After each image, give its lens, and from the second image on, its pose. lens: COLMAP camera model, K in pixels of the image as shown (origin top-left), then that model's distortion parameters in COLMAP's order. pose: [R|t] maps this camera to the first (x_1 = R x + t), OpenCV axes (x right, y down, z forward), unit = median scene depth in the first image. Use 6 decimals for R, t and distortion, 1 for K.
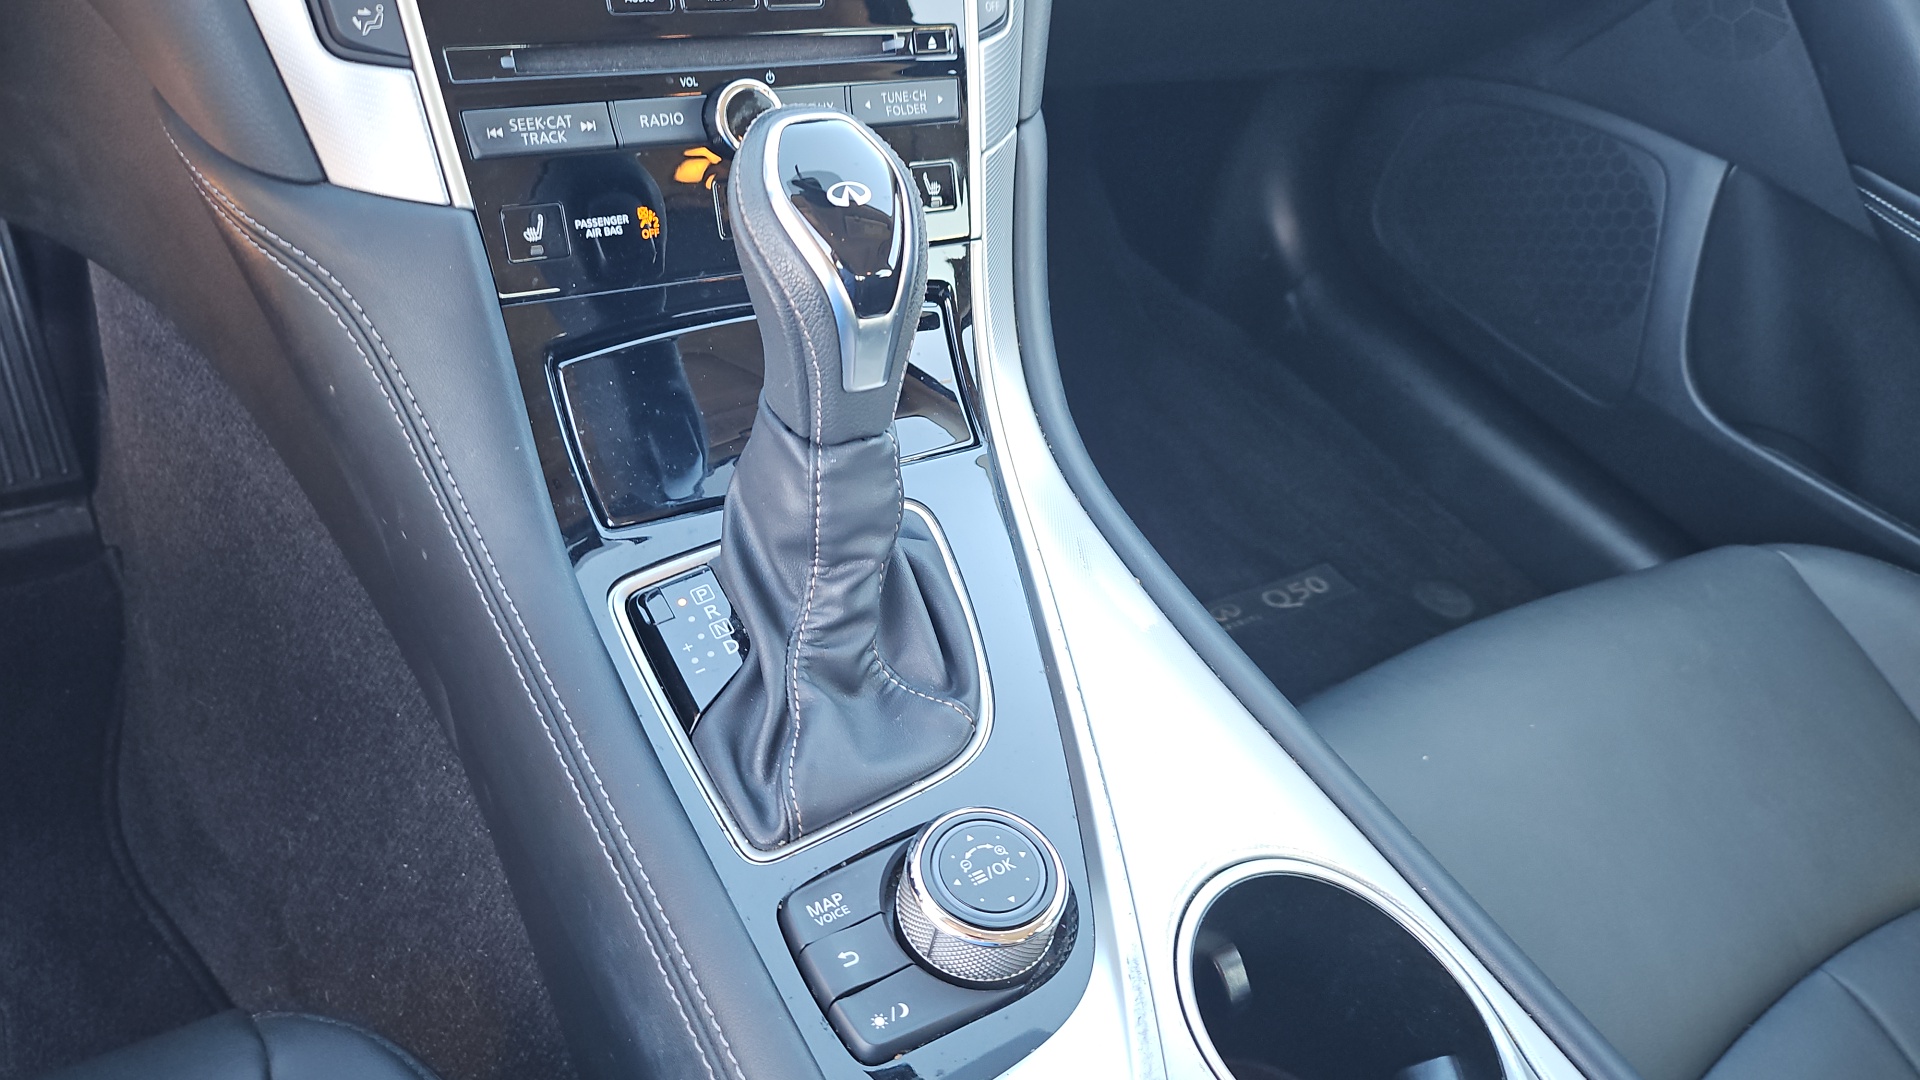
lens RADIAL K [[1343.2, 0, 957.4], [0, 1343.2, 521.9], [0, 0, 1]] dist [0.055020, -0.059098]
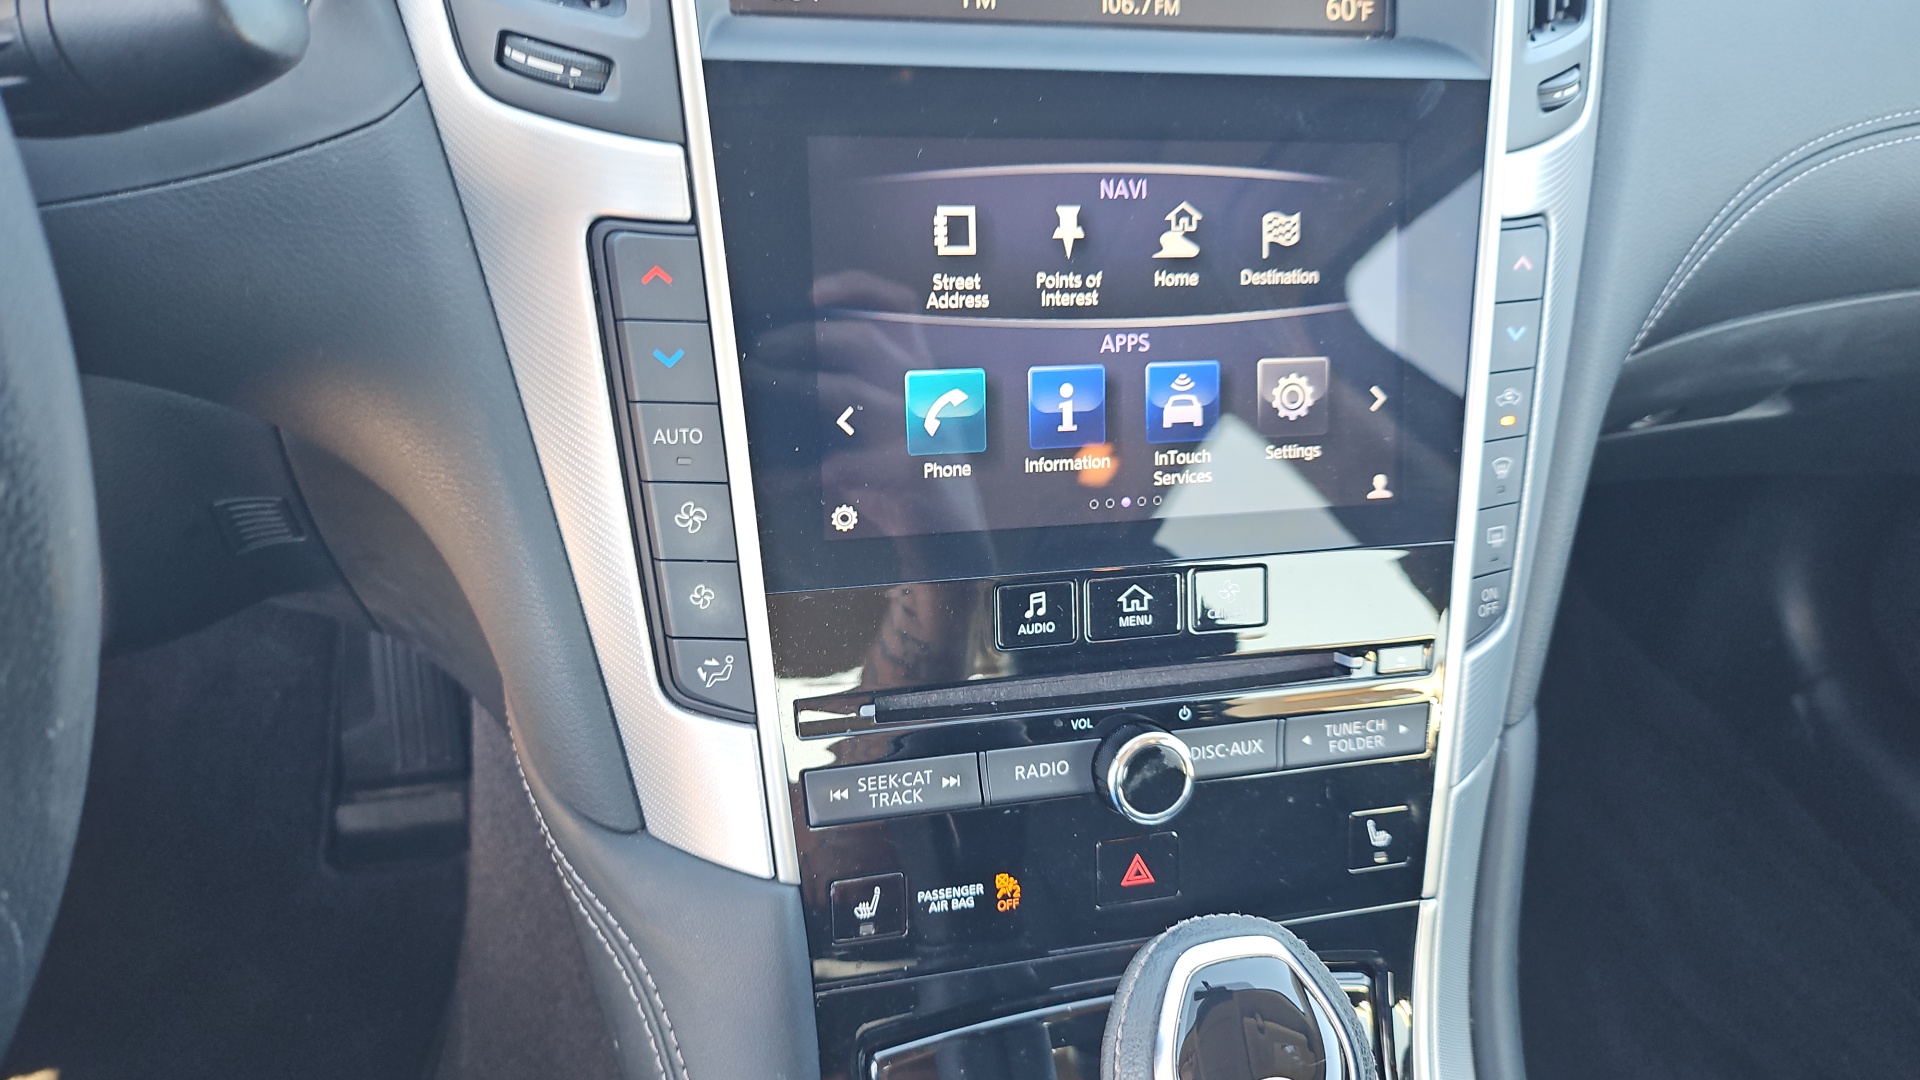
lens RADIAL K [[1343.2, 0, 958.2], [0, 1343.2, 508.5], [0, 0, 1]] dist [0.055020, -0.059098]
pose [[0.954701, 0.114384, -0.274706, -0.065150], [-0.144321, 0.985310, -0.091297, -0.373819], [0.260228, 0.126807, 0.957184, 0.206056]]
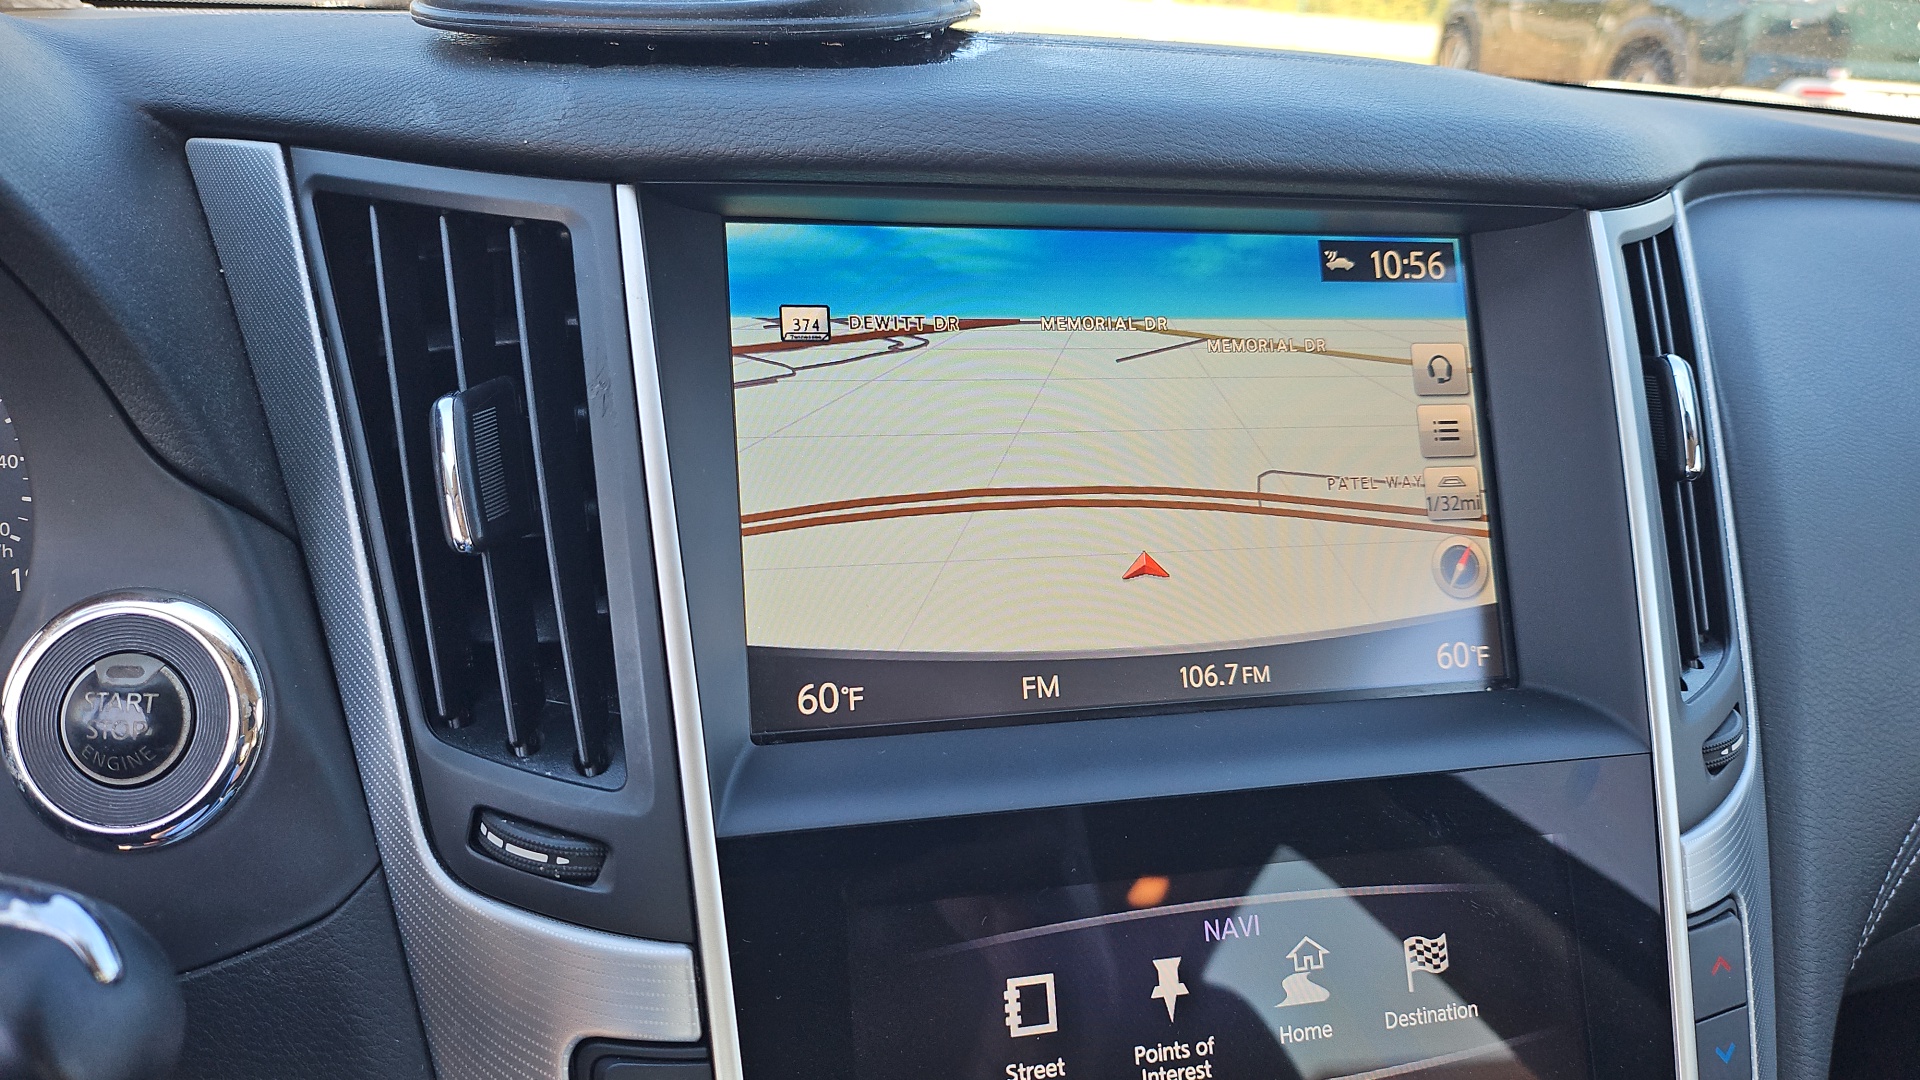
lens RADIAL K [[1343.2, 0, 977.3], [0, 1343.2, 545.0], [0, 0, 1]] dist [0.055020, -0.059098]
pose [[0.953534, 0.006441, -0.301216, -0.133942], [-0.104638, 0.944618, -0.311044, -0.604168], [0.282530, 0.328110, 0.901399, 0.286122]]
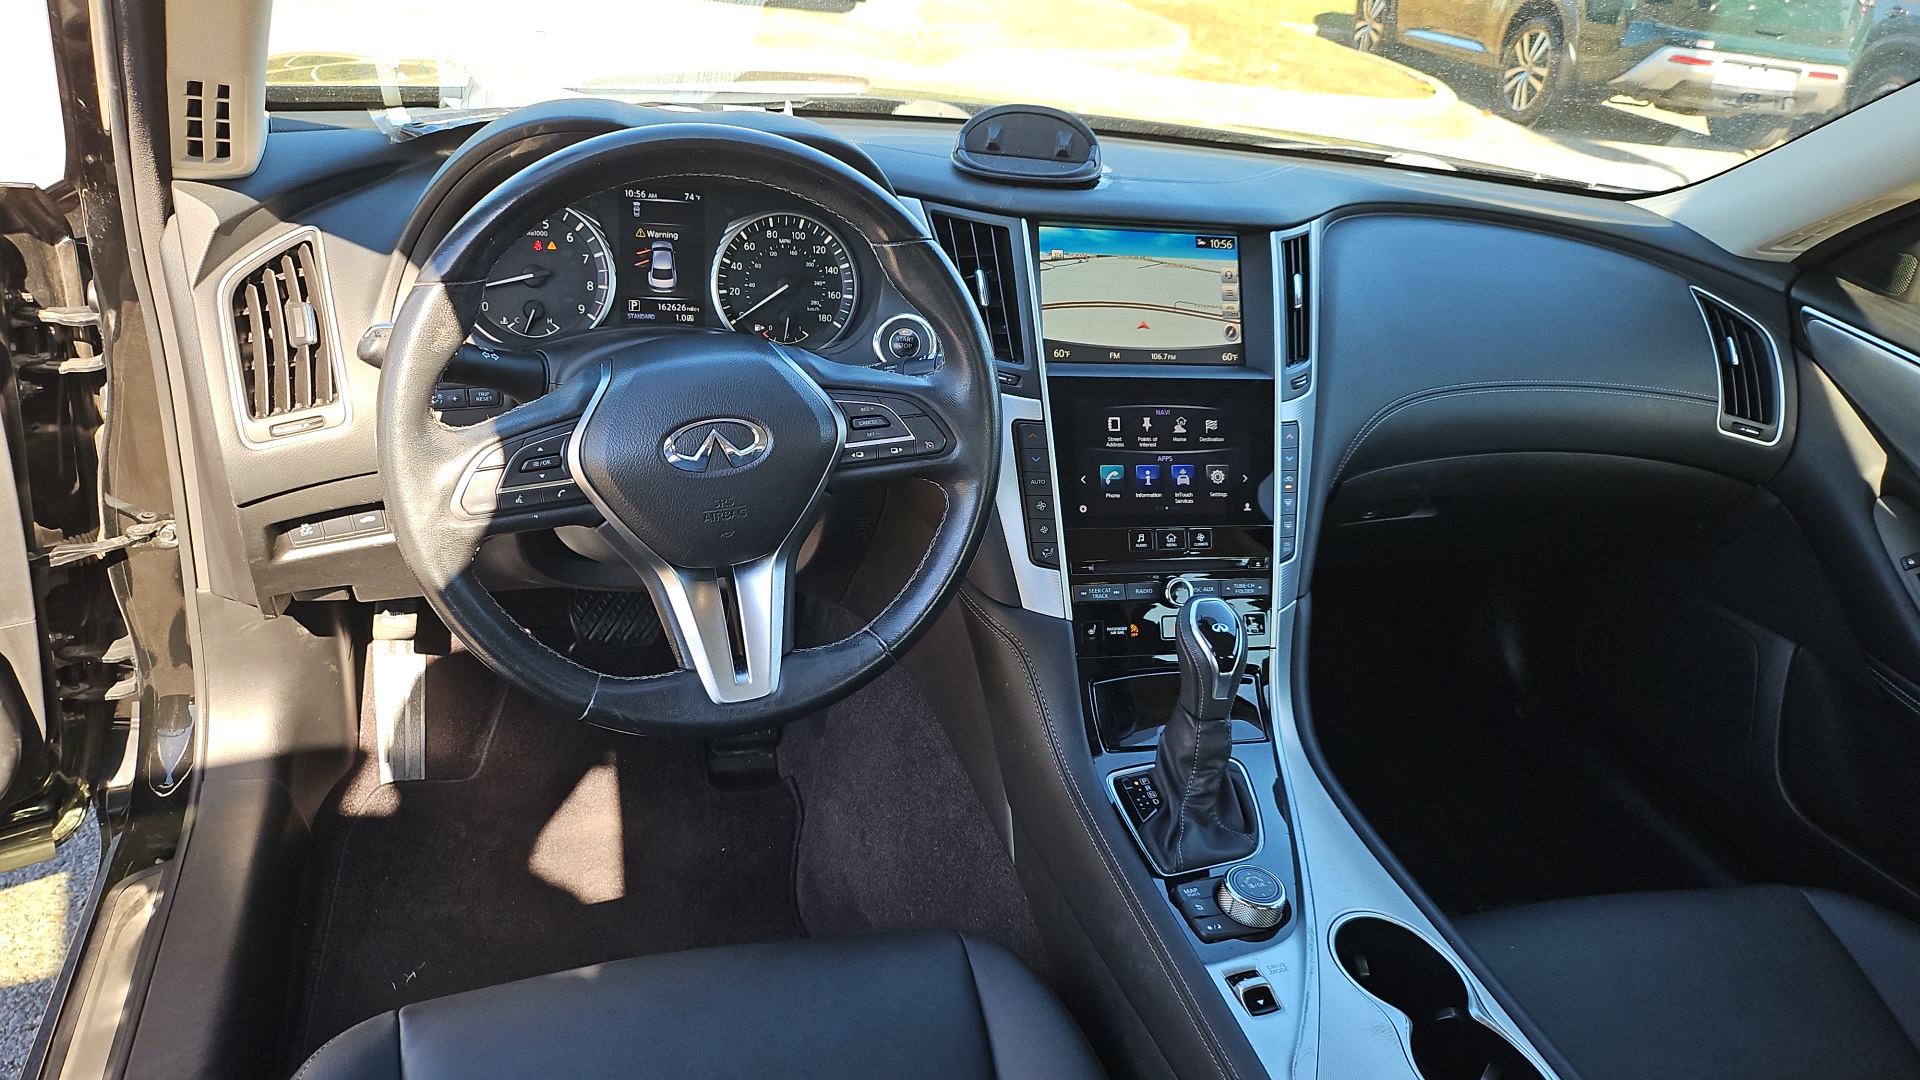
lens RADIAL K [[1343.2, 0, 940.3], [0, 1343.2, 512.8], [0, 0, 1]] dist [0.055020, -0.059098]
pose [[0.963377, 0.057172, -0.261985, 0.064783], [-0.131301, 0.952445, -0.274972, 0.306400], [0.233805, 0.299300, 0.925070, -1.468519]]
